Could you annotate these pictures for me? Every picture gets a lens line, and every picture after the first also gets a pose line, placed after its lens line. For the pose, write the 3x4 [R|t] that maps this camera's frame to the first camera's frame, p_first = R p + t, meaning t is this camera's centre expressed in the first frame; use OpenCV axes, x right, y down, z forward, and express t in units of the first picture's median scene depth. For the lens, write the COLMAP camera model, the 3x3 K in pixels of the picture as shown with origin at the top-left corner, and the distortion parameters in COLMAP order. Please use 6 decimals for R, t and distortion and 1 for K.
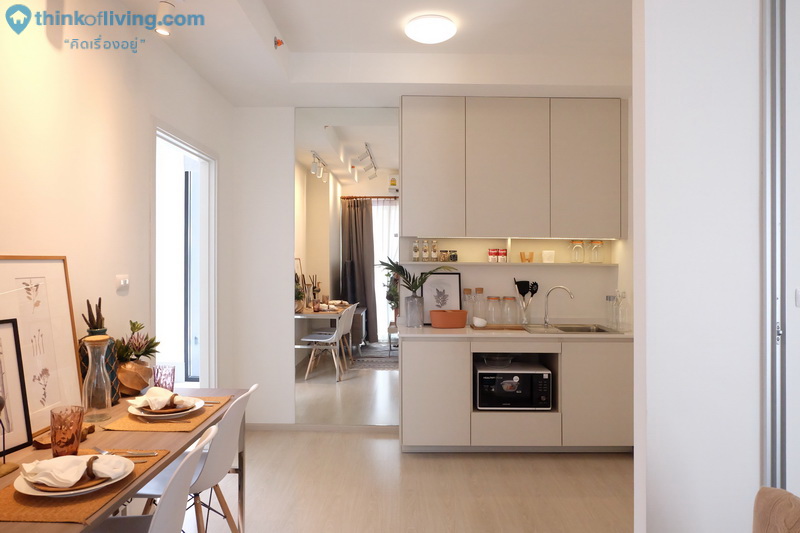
lens RADIAL K [[537.0, 0, 400.0], [0, 537.0, 266.3], [0, 0, 1]] dist [-0.028592, 0.008427]
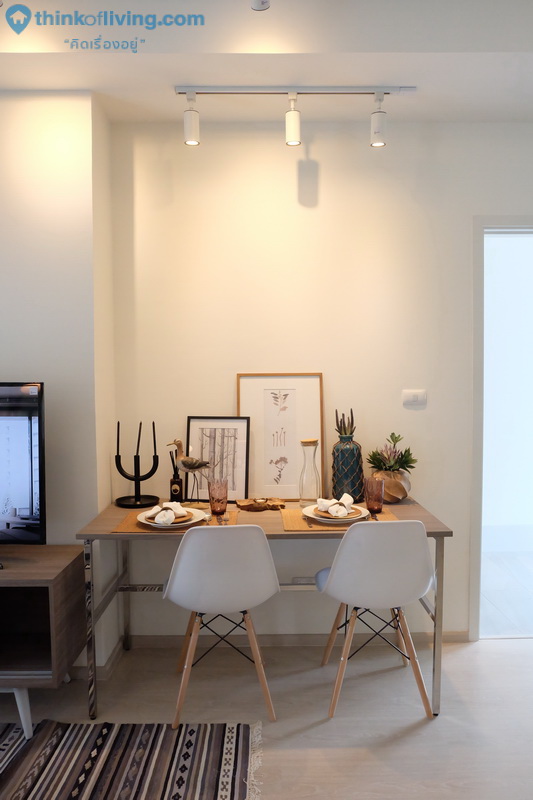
lens RADIAL K [[537.0, 0, 268.7], [0, 537.0, 399.5], [0, 0, 1]] dist [-0.028592, 0.008427]
pose [[0.017059, 0.029607, -0.999416, 0.652358], [0.000134, 0.999561, 0.029614, 0.006472], [0.999854, -0.000640, 0.017048, 0.894108]]
